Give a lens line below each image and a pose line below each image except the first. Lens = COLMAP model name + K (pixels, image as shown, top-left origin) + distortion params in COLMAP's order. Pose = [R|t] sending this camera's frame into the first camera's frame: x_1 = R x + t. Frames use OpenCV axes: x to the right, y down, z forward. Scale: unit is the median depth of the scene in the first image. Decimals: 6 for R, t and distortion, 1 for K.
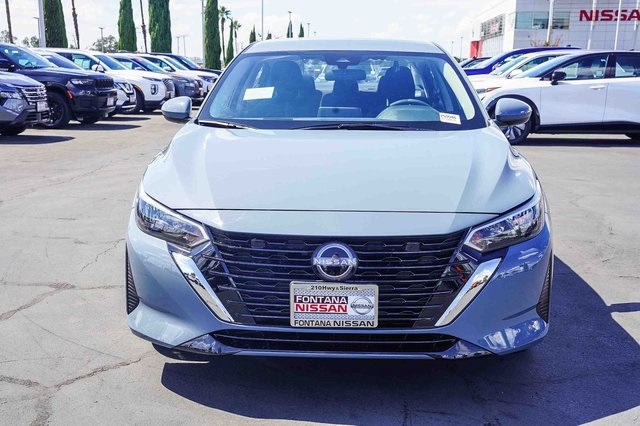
lens RADIAL K [[809.5, 0, 320.0], [0, 809.5, 213.0], [0, 0, 1]] dist [0.019139, 0.047789]
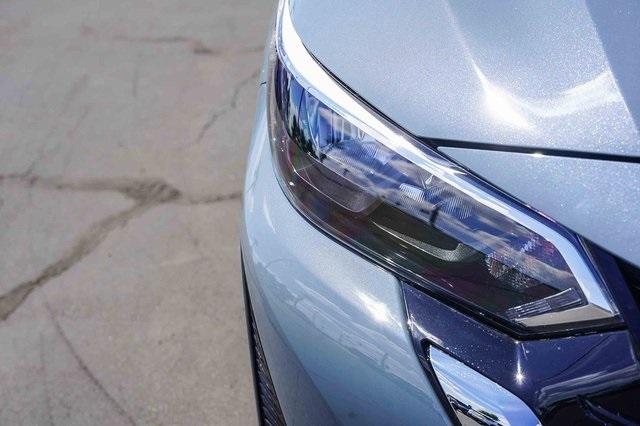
lens RADIAL K [[1110.1, 0, 320.0], [0, 1110.1, 213.0], [0, 0, 1]] dist [0.034780, 0.084792]
pose [[0.970306, -0.002418, -0.241868, -0.091658], [0.066358, 0.964246, 0.256567, -0.043658], [0.232600, -0.264999, 0.935774, 0.477730]]
